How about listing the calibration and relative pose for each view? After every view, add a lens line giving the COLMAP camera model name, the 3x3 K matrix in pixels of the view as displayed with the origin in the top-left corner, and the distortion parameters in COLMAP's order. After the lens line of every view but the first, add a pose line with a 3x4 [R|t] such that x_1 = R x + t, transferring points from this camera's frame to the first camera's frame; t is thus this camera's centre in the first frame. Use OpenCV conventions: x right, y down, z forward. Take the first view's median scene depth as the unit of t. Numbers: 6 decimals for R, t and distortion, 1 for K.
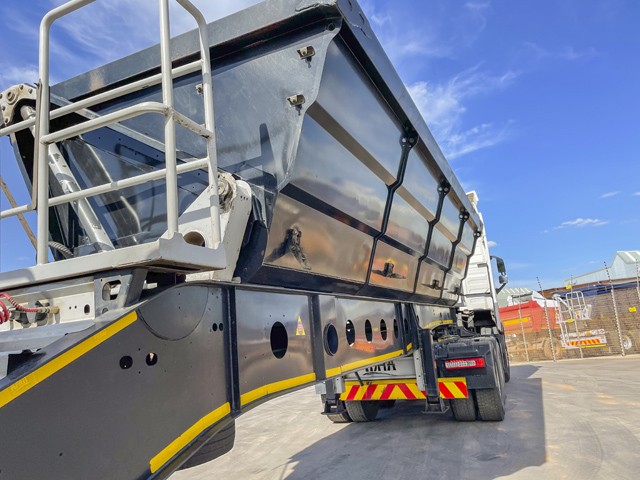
lens RADIAL K [[471.3, 0, 320.0], [0, 471.3, 240.0], [0, 0, 1]] dist [0.104545, -0.156919]
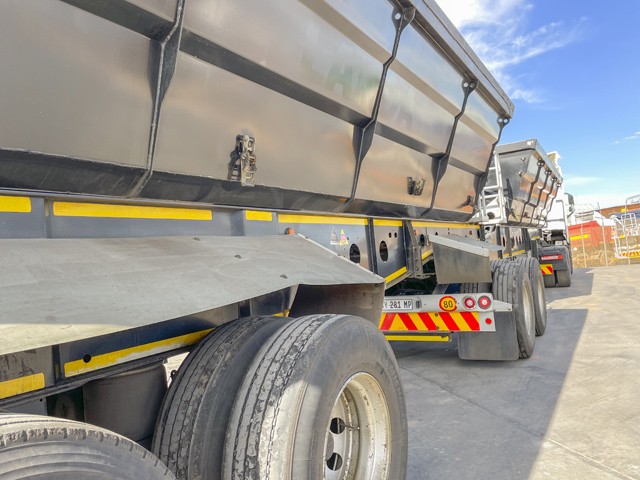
lens RADIAL K [[471.3, 0, 320.0], [0, 471.3, 240.0], [0, 0, 1]] dist [0.104545, -0.156919]
pose [[0.994414, -0.003863, -0.105478, -0.256157], [0.021678, 0.985501, 0.168279, -0.097306], [0.103299, -0.169626, 0.980080, -0.597572]]
